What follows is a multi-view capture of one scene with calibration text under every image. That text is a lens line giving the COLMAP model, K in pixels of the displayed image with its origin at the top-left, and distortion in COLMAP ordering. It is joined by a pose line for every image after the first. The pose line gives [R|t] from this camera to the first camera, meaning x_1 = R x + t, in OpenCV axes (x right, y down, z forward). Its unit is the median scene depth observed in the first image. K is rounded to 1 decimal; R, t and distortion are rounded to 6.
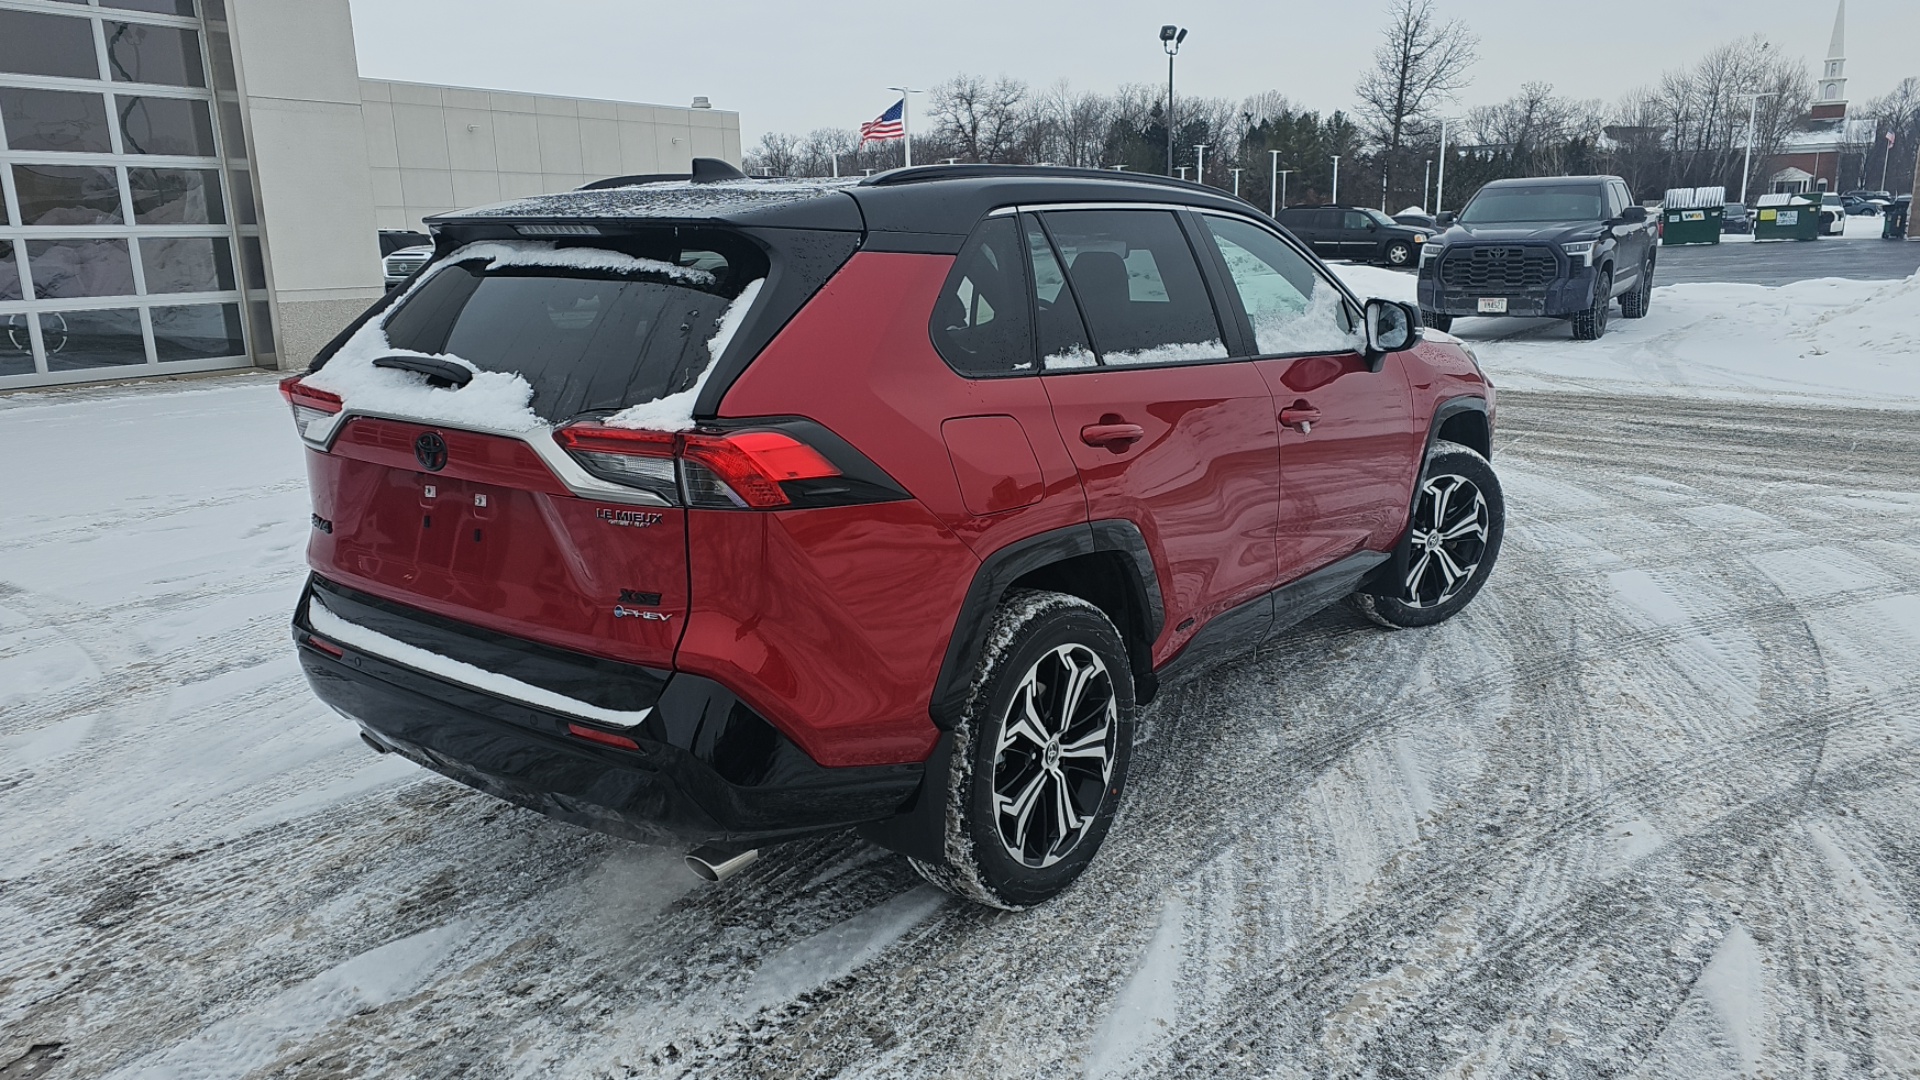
lens RADIAL K [[1373.2, 0, 959.0], [0, 1373.2, 560.1], [0, 0, 1]] dist [0.083000, -0.077698]
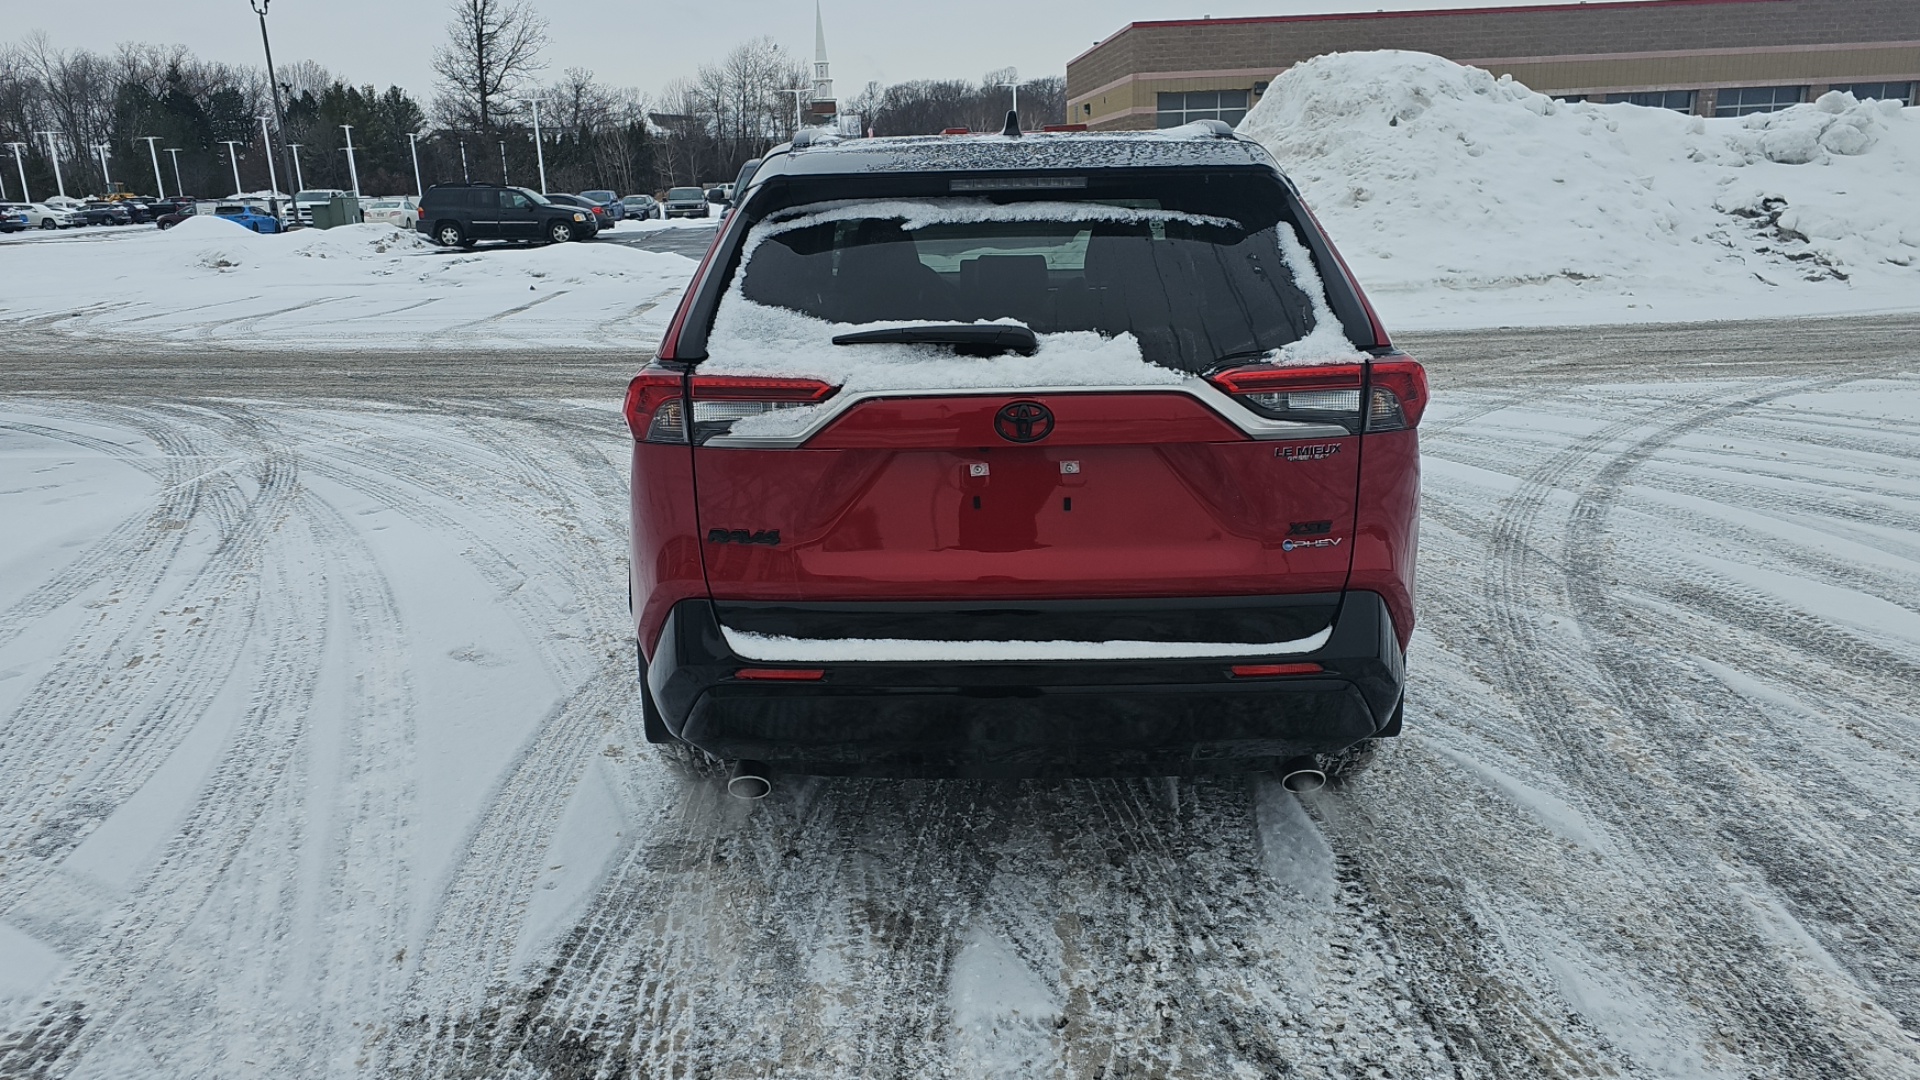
lens RADIAL K [[1374.8, 0, 950.8], [0, 1374.8, 563.3], [0, 0, 1]] dist [0.074539, -0.058100]
pose [[0.804852, -0.163893, 0.570397, -0.759888], [0.155677, 0.985760, 0.063572, -0.039948], [-0.572694, 0.037632, 0.818905, 0.214371]]
